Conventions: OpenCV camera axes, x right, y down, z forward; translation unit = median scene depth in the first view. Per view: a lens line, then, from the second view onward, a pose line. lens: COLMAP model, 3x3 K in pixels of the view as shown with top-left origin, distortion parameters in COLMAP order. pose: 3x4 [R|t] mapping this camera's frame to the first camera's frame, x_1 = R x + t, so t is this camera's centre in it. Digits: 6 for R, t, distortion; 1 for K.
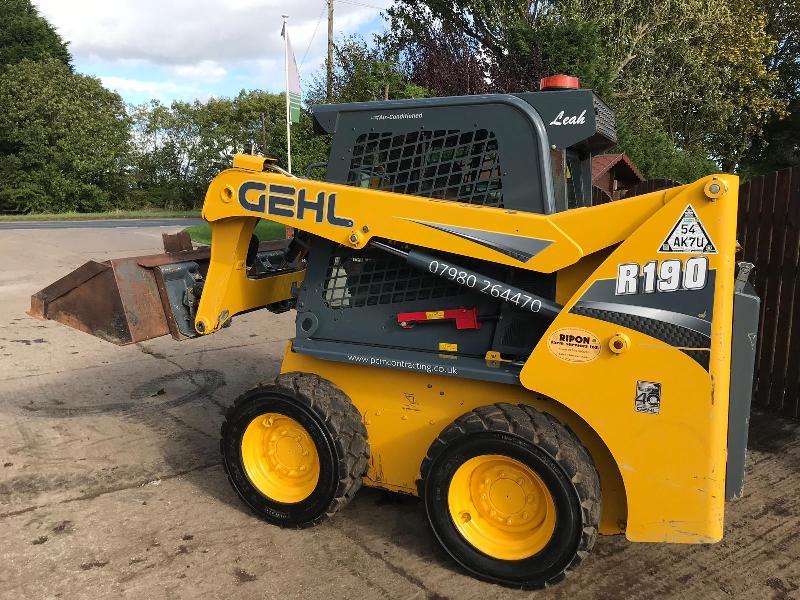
lens RADIAL K [[677.5, 0, 400.0], [0, 677.5, 300.0], [0, 0, 1]] dist [0.046501, -0.003034]
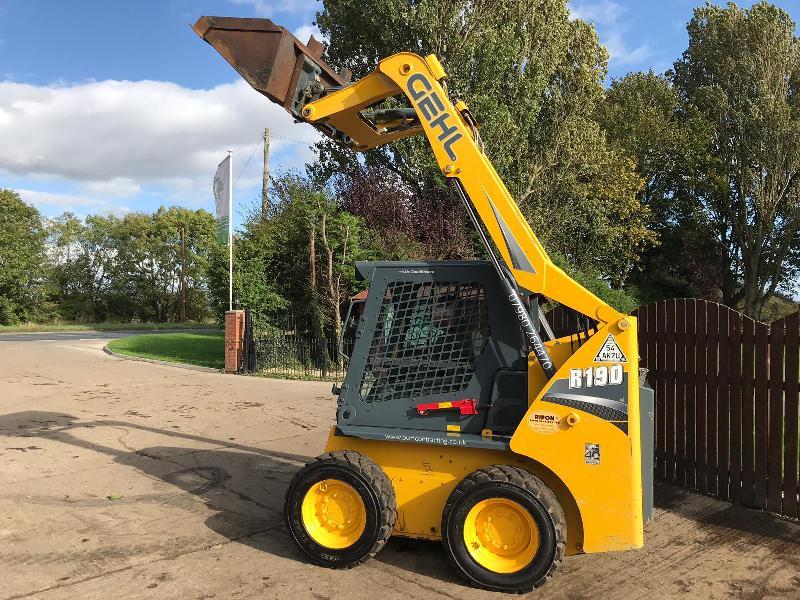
lens RADIAL K [[677.5, 0, 400.0], [0, 677.5, 300.0], [0, 0, 1]] dist [0.046501, -0.003034]
pose [[0.990960, 0.005668, 0.134041, -0.236014], [0.016118, 0.986840, -0.160891, 0.030573], [-0.133190, 0.161597, 0.977828, -0.437499]]
